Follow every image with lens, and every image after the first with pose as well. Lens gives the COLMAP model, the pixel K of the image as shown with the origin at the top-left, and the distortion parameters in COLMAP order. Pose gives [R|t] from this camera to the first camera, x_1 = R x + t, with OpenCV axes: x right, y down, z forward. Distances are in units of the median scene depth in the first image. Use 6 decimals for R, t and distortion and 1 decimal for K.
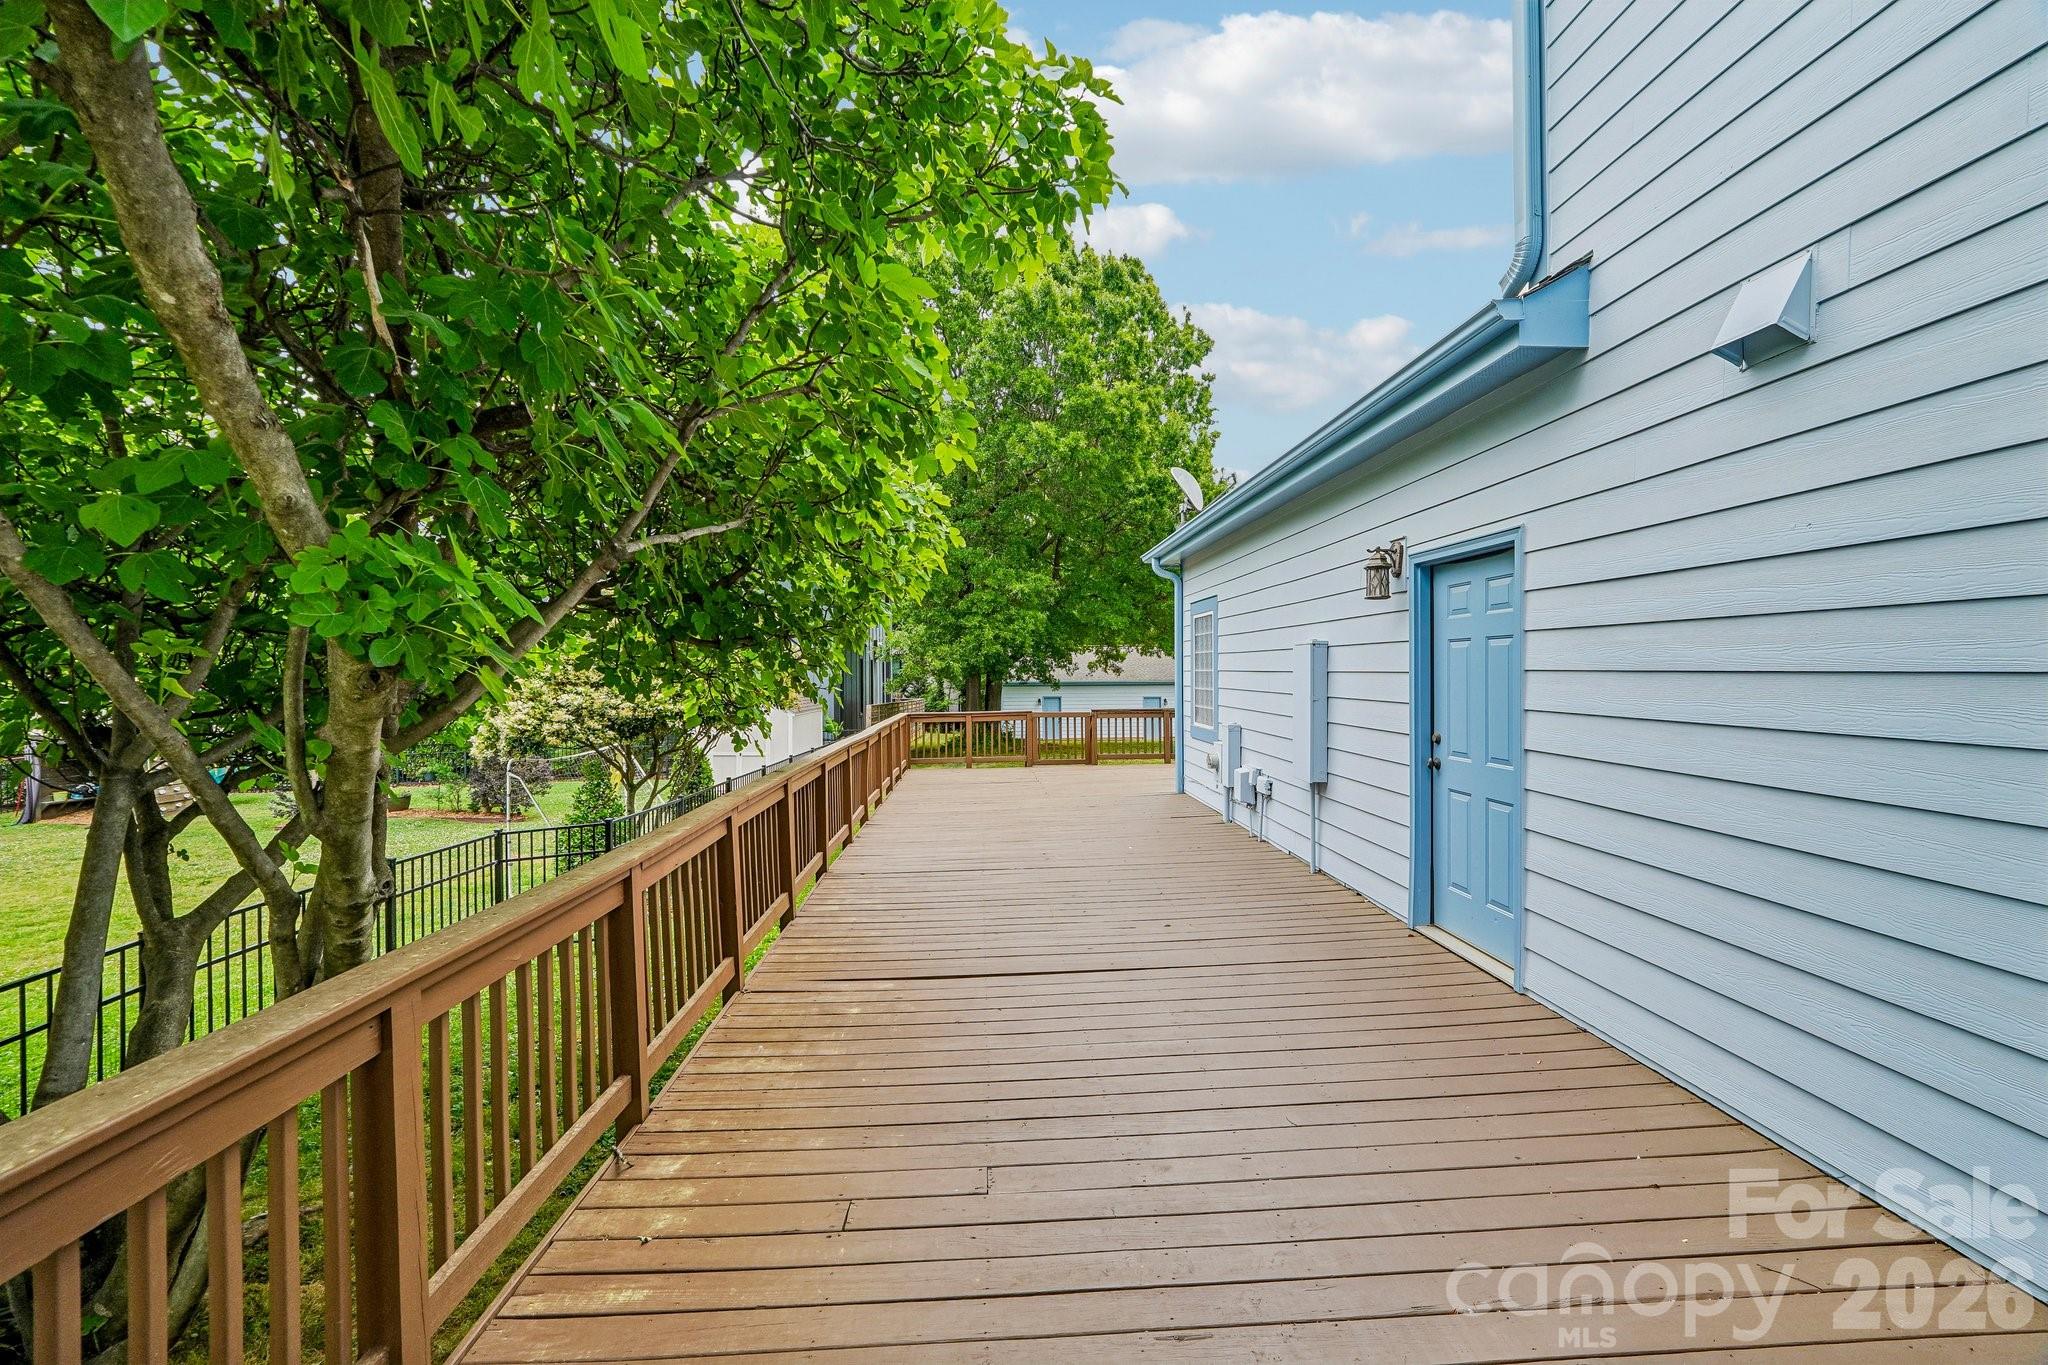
lens RADIAL K [[818.9, 0, 1026.6], [0, 818.9, 680.0], [0, 0, 1]] dist [-0.000374, 0.000004]
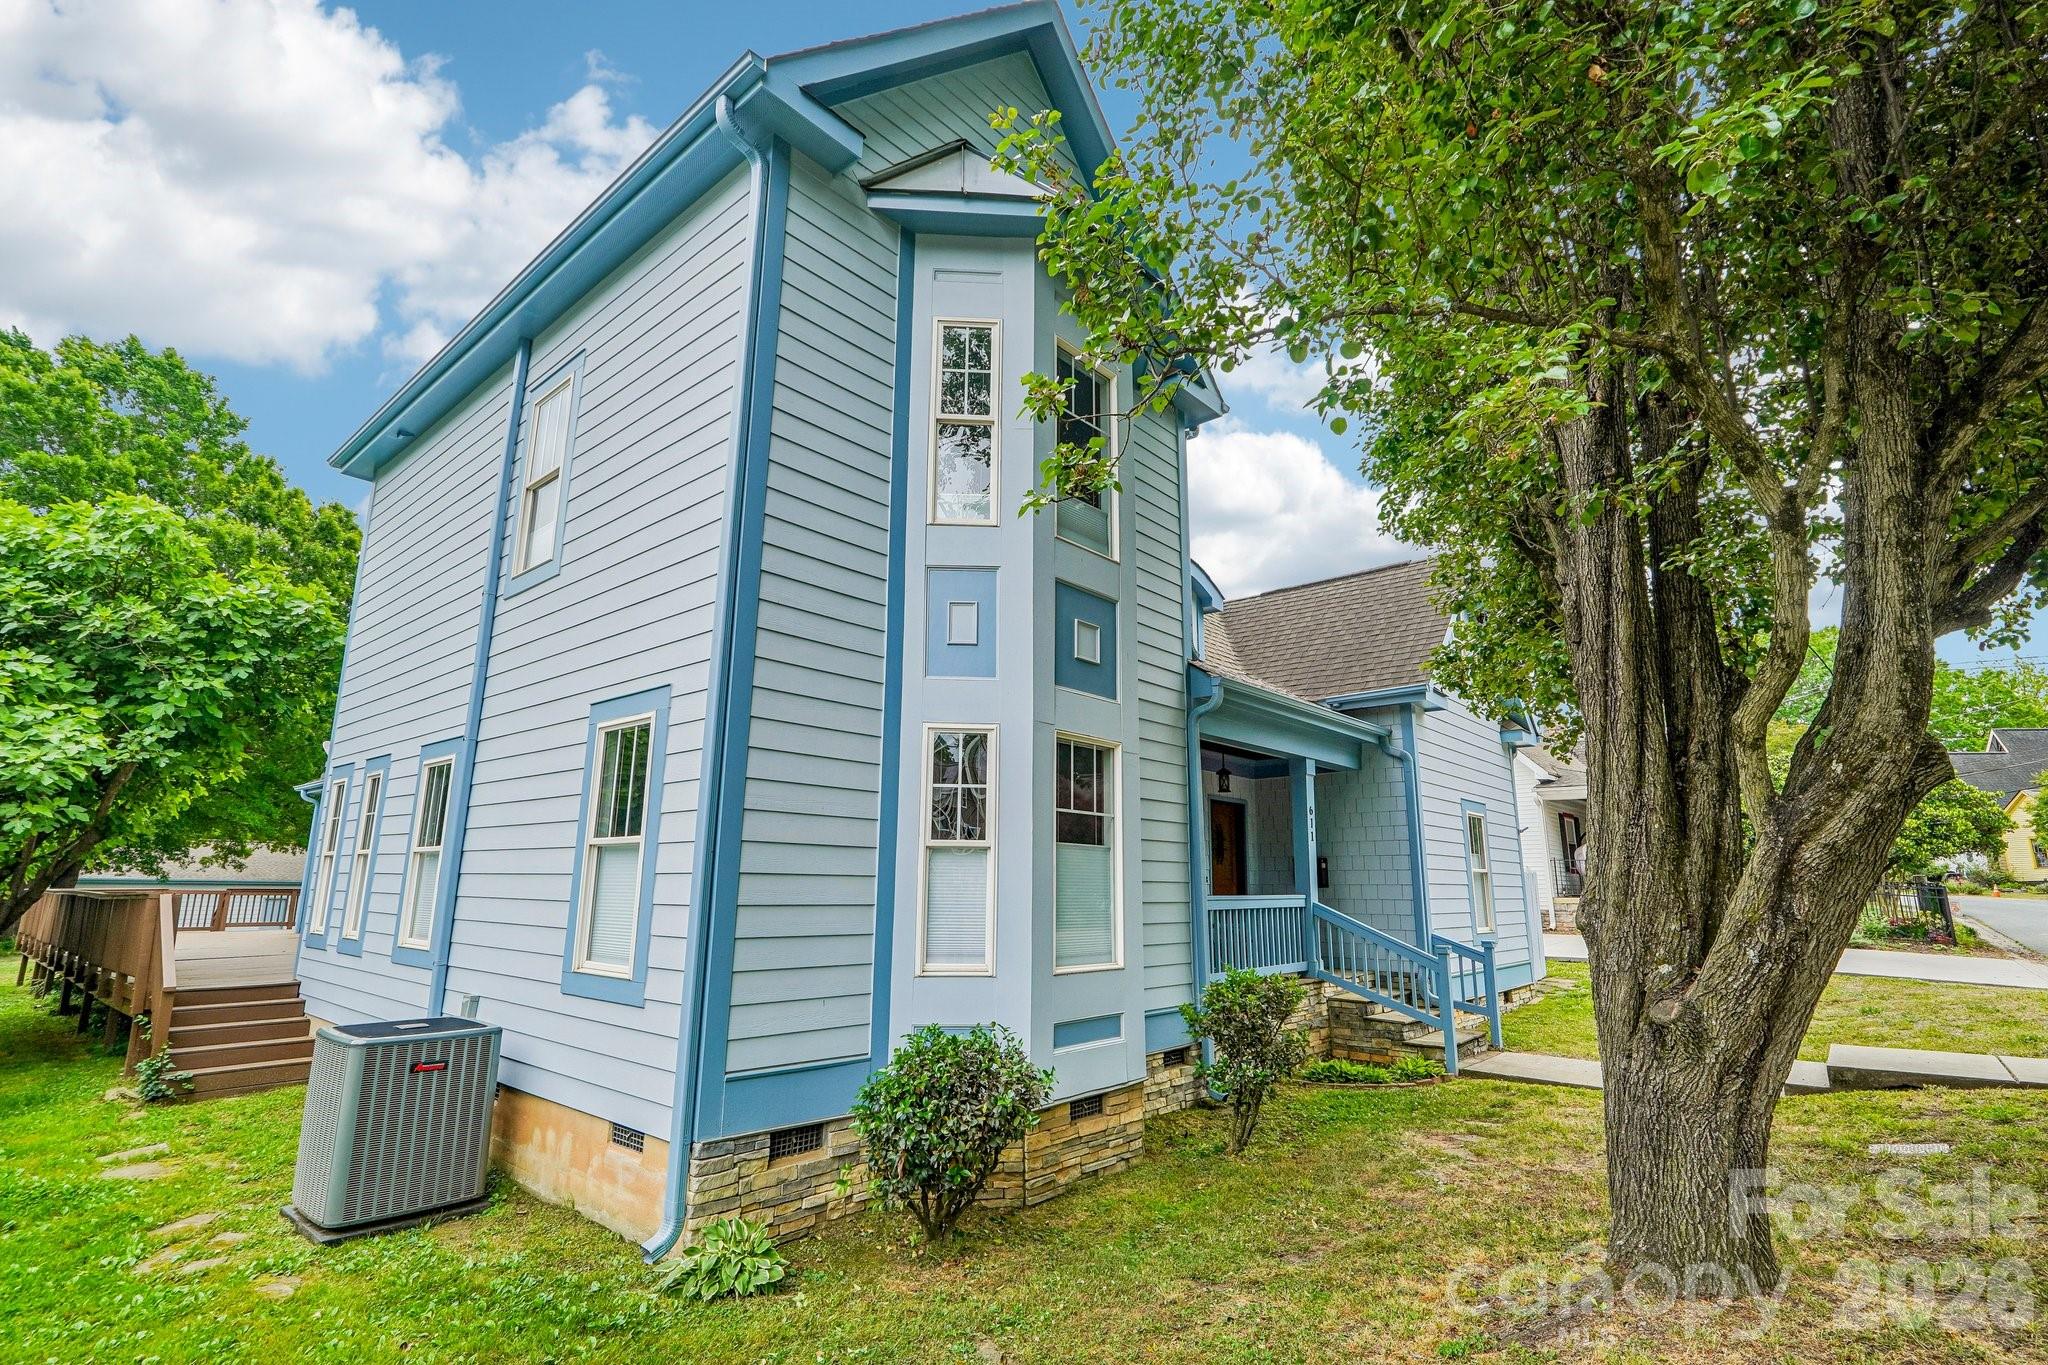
lens RADIAL K [[958.6, 0, 1019.1], [0, 958.6, 677.6], [0, 0, 1]] dist [0.001764, 0.000048]
pose [[0.696307, 0.174411, 0.696230, -0.074874], [-0.016660, 0.973693, -0.227256, 0.012712], [-0.717550, 0.146641, 0.680895, -0.457846]]
